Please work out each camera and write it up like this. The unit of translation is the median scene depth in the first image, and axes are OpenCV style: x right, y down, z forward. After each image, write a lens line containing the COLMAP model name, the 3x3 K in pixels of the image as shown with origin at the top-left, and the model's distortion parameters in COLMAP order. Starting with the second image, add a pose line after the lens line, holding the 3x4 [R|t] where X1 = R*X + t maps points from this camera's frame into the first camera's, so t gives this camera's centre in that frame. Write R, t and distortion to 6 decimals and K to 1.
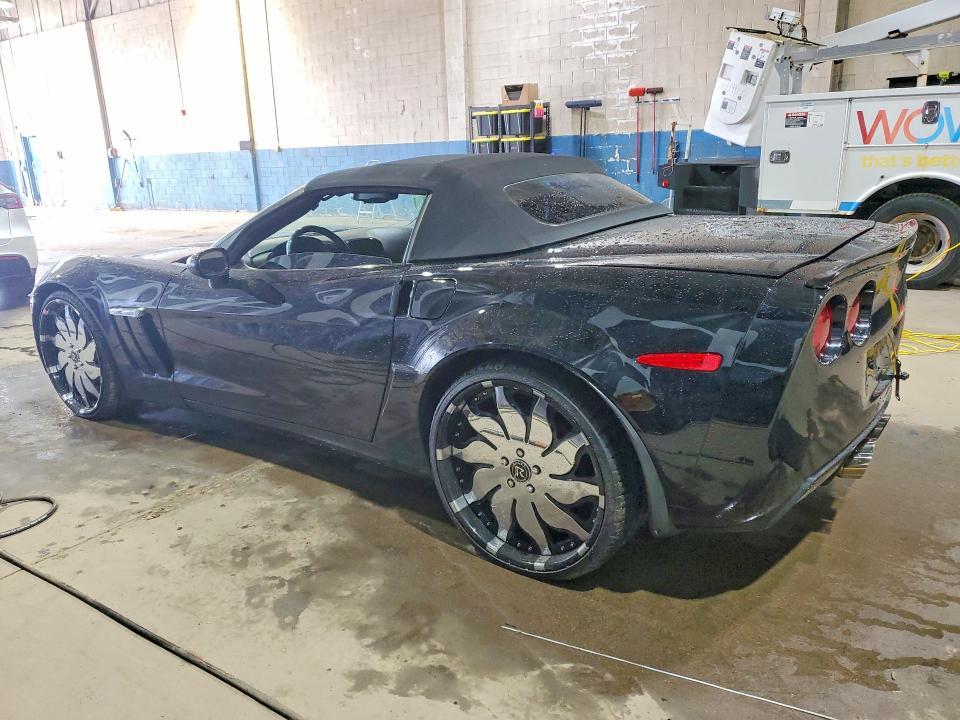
lens RADIAL K [[721.8, 0, 475.2], [0, 721.8, 360.1], [0, 0, 1]] dist [0.005680, 0.010064]
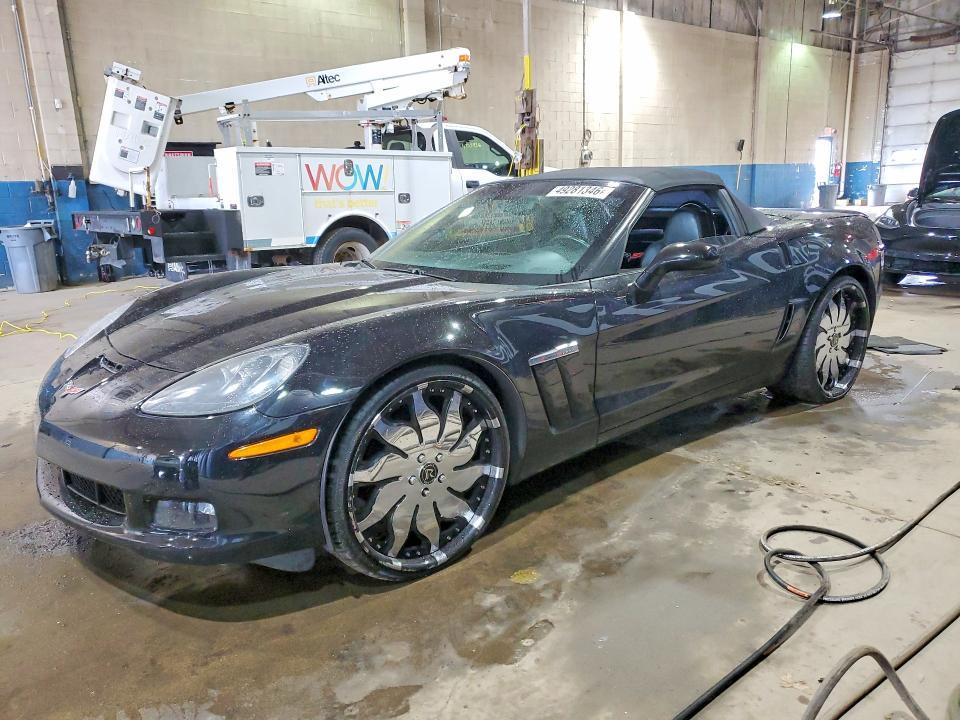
lens RADIAL K [[724.1, 0, 461.5], [0, 724.1, 356.9], [0, 0, 1]] dist [0.012185, 0.009592]
pose [[0.278682, -0.197514, 0.939853, -0.652054], [0.295564, 0.948765, 0.111747, -0.093313], [-0.913771, 0.246645, 0.322782, 0.451153]]
